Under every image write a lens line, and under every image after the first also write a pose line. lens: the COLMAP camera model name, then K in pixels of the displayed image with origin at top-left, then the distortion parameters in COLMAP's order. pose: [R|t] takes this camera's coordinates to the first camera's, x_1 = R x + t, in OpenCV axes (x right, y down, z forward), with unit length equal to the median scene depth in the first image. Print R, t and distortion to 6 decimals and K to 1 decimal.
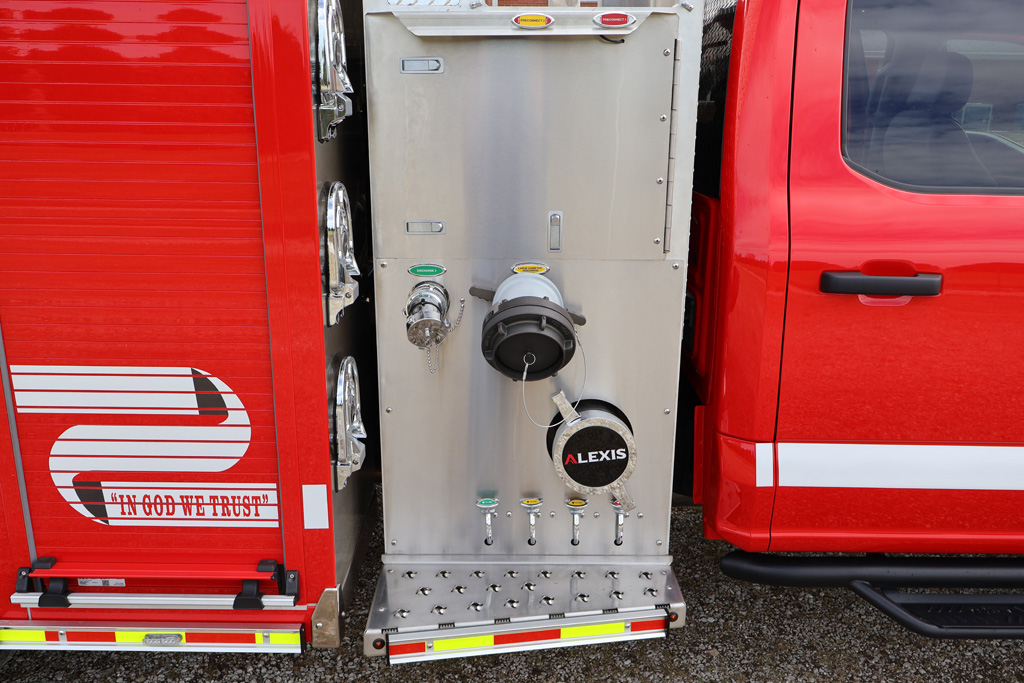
lens RADIAL K [[862.6, 0, 510.4], [0, 862.6, 344.9], [0, 0, 1]] dist [-0.003174, 0.008121]
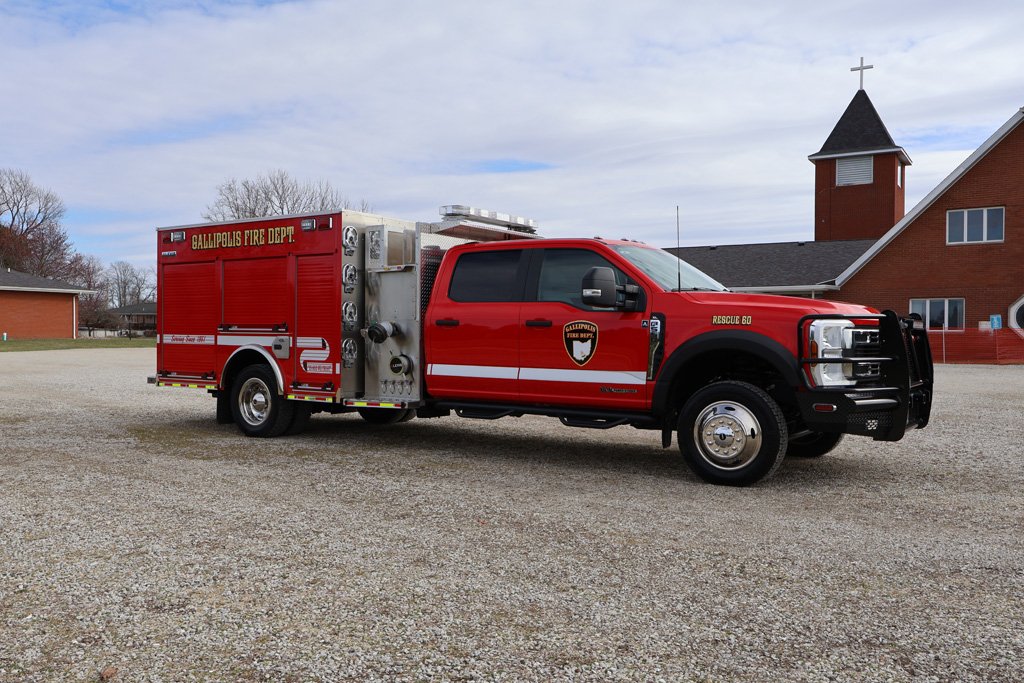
lens RADIAL K [[874.2, 0, 515.0], [0, 874.2, 352.5], [0, 0, 1]] dist [0.002139, 0.001434]
pose [[0.825710, 0.008325, -0.564034, 2.983004], [-0.157975, 0.963293, -0.217047, 0.903050], [0.541523, 0.268321, 0.796716, -2.099303]]
